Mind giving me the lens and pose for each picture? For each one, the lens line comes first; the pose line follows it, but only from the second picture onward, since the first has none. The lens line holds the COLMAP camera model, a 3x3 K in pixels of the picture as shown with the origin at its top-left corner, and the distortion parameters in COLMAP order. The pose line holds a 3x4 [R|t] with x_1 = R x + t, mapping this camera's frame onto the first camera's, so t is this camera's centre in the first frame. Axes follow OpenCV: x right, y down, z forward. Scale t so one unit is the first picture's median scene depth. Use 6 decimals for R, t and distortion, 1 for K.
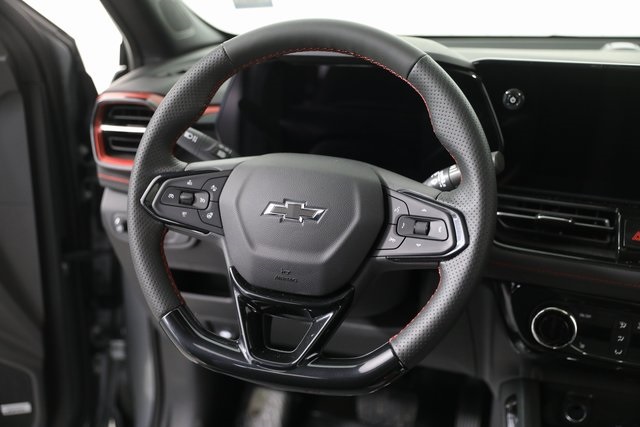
lens RADIAL K [[680.5, 0, 318.4], [0, 680.5, 200.3], [0, 0, 1]] dist [0.009797, 0.000000]
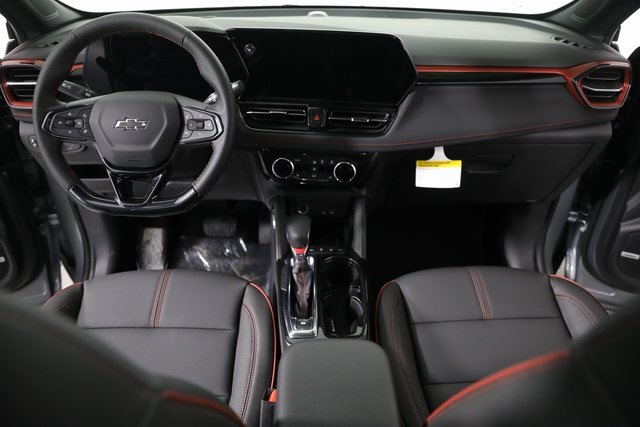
lens RADIAL K [[440.1, 0, 319.4], [0, 440.1, 212.4], [0, 0, 1]] dist [-0.100431, 0.067347]
pose [[0.954261, -0.153117, 0.256791, 0.096086], [0.087193, 0.964093, 0.250841, -0.001076], [-0.285978, -0.216977, 0.933347, -0.250093]]
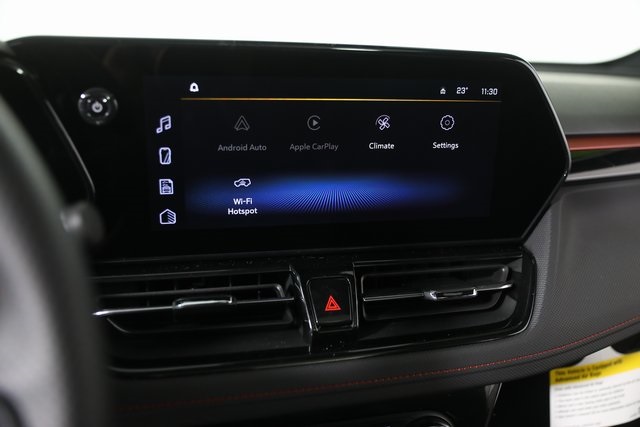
lens RADIAL K [[584.7, 0, 323.5], [0, 584.7, 209.5], [0, 0, 1]] dist [-0.069455, 0.000000]
pose [[0.791642, -0.142600, 0.594111, 0.141051], [0.180082, 0.983644, -0.003859, -0.031879], [-0.583843, 0.110044, 0.804374, 0.523829]]
